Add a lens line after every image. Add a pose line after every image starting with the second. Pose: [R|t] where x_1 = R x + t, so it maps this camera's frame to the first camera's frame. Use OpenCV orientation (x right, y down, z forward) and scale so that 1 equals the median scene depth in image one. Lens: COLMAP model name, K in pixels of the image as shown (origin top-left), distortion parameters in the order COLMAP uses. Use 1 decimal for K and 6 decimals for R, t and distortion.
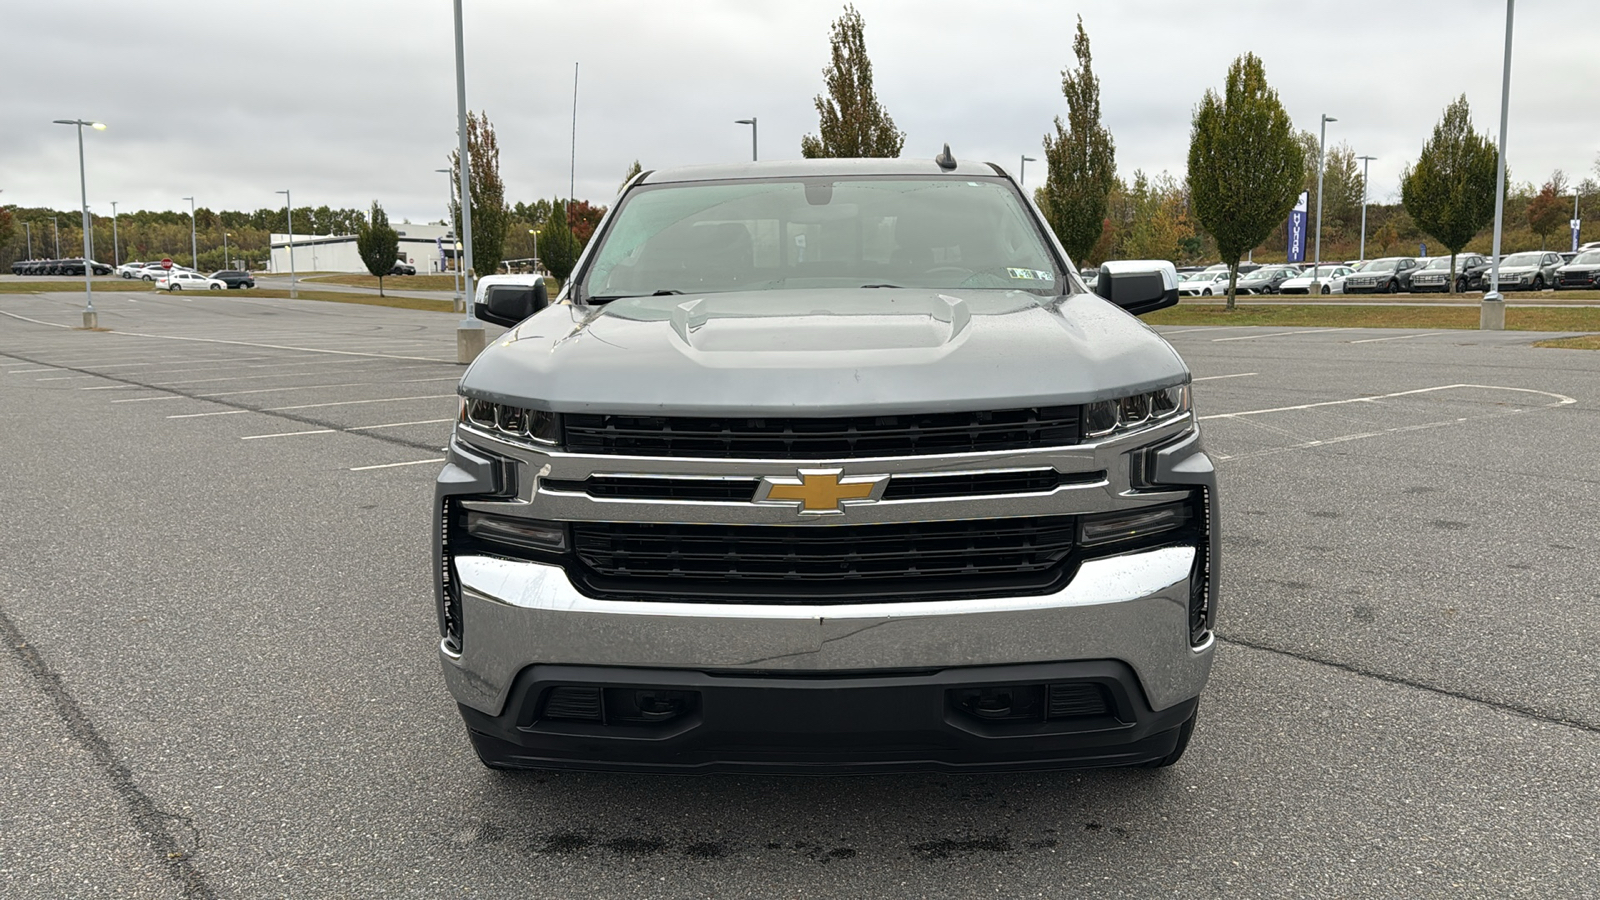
lens RADIAL K [[1281.0, 0, 800.0], [0, 1281.0, 450.0], [0, 0, 1]] dist [0.131266, -0.230417]
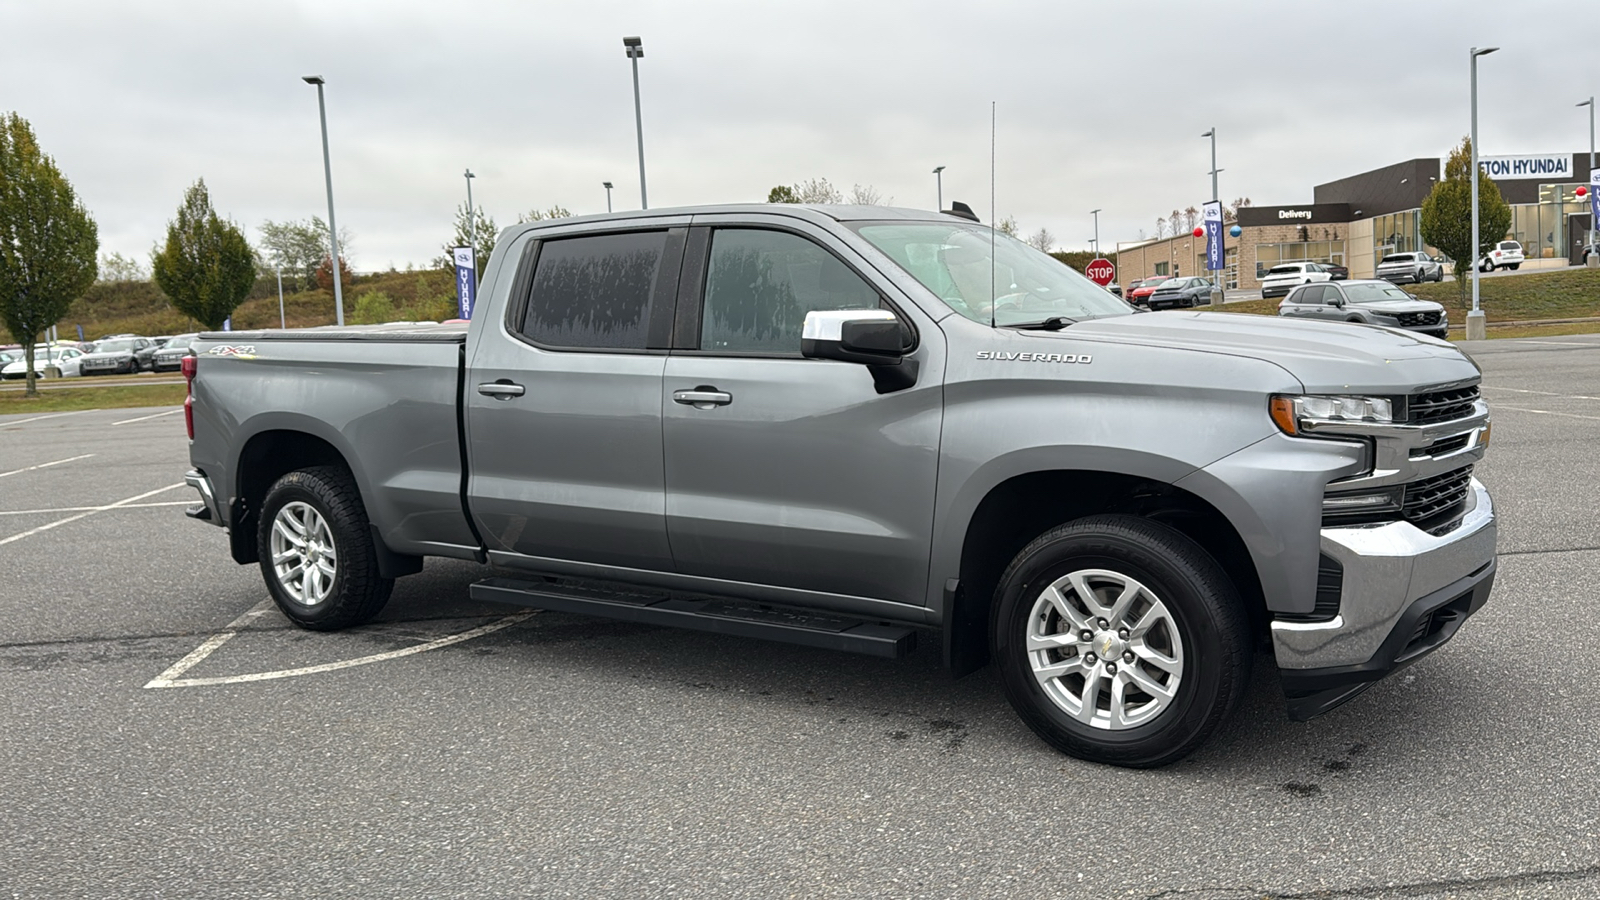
lens RADIAL K [[1257.2, 0, 837.8], [0, 1257.2, 451.7], [0, 0, 1]] dist [0.135898, -0.209728]
pose [[0.526225, -0.096700, 0.844829, -0.677206], [0.147165, 0.988878, 0.021522, -0.036685], [-0.837514, 0.113004, 0.534603, 0.355877]]
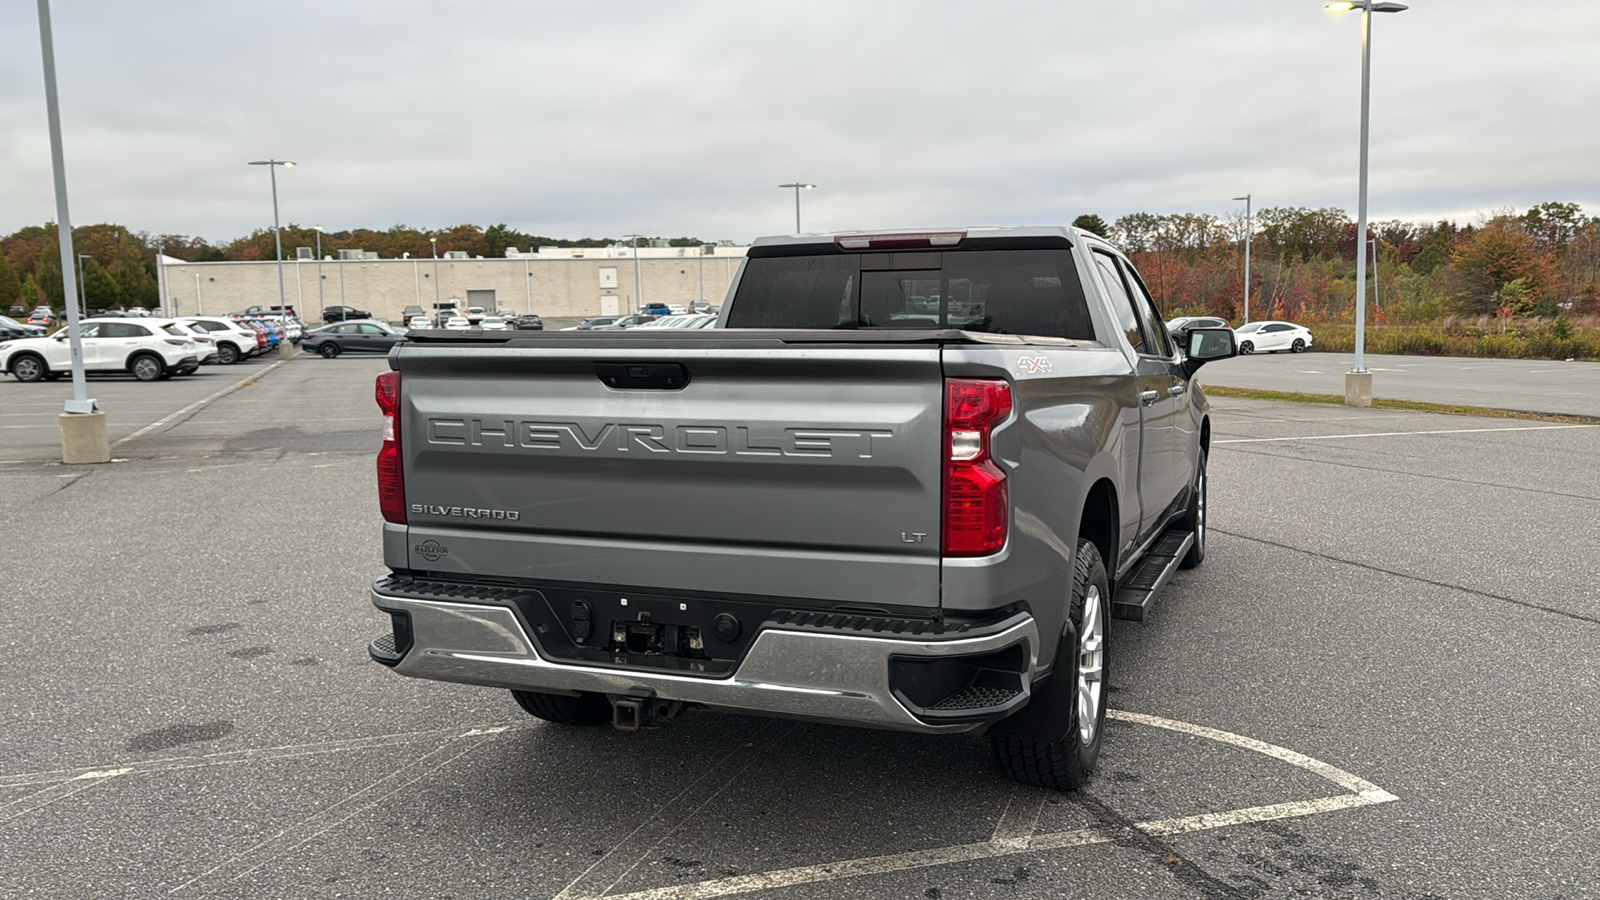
lens RADIAL K [[1260.5, 0, 823.8], [0, 1260.5, 447.7], [0, 0, 1]] dist [0.146935, -0.232879]
pose [[-0.939718, -0.011968, 0.341741, -0.208768], [0.066208, 0.974108, 0.216173, -0.238084], [-0.335480, 0.225768, -0.914594, 1.722580]]
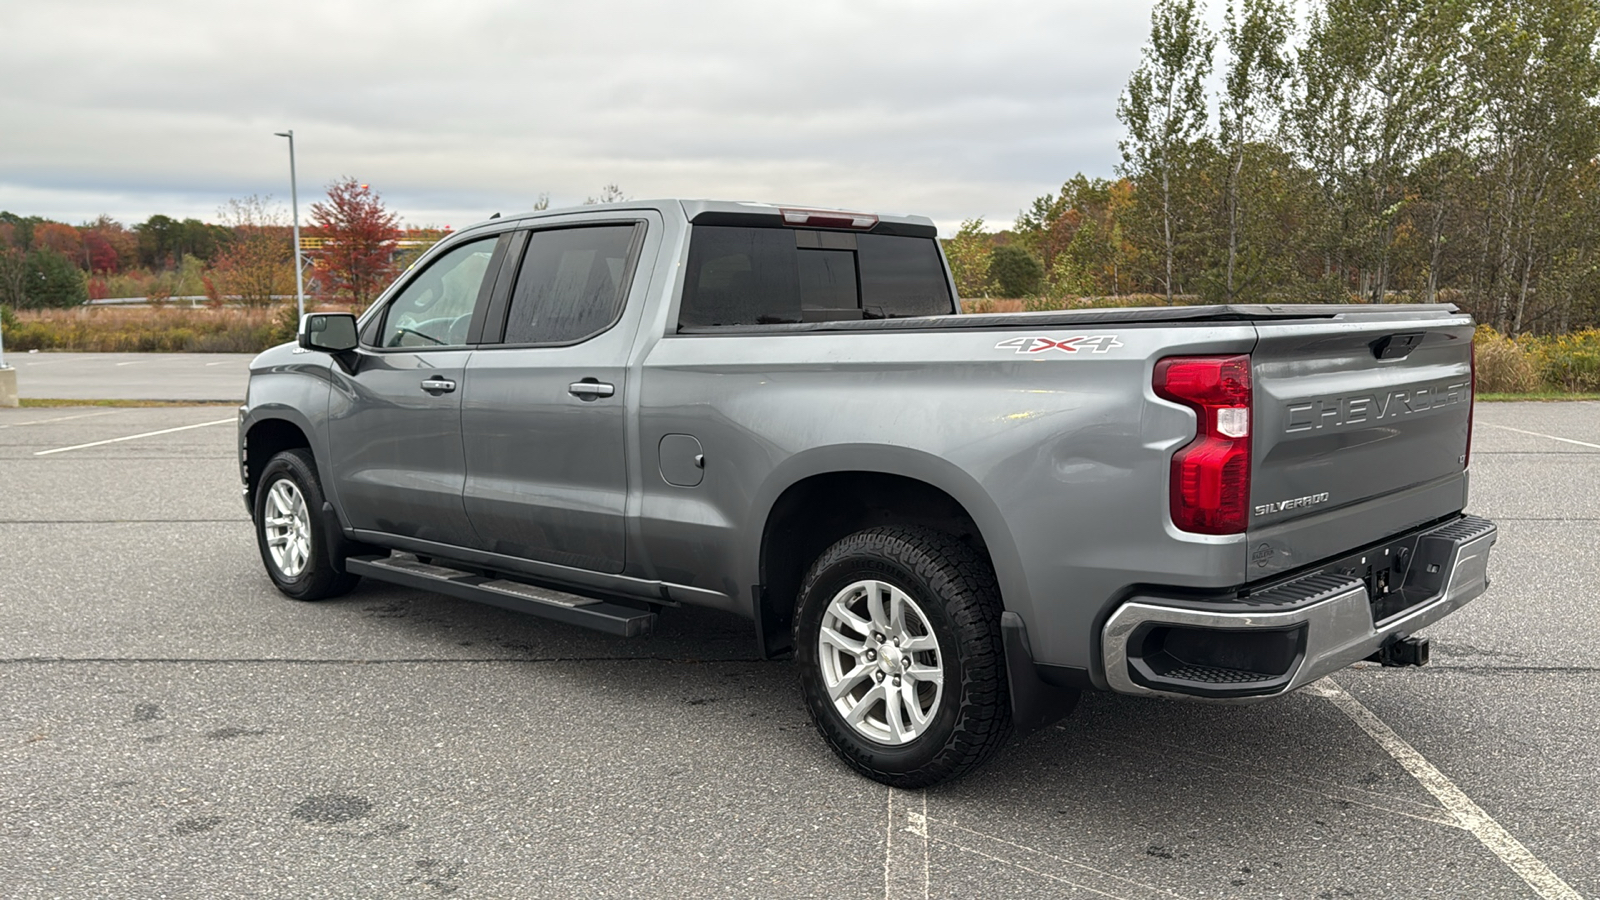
lens RADIAL K [[1272.1, 0, 815.6], [0, 1272.1, 462.1], [0, 0, 1]] dist [0.152668, -0.260544]
pose [[-0.678479, 0.109172, -0.726462, 0.590372], [-0.081599, 0.971577, 0.222217, -0.218149], [0.730073, 0.210049, -0.650286, 1.481173]]
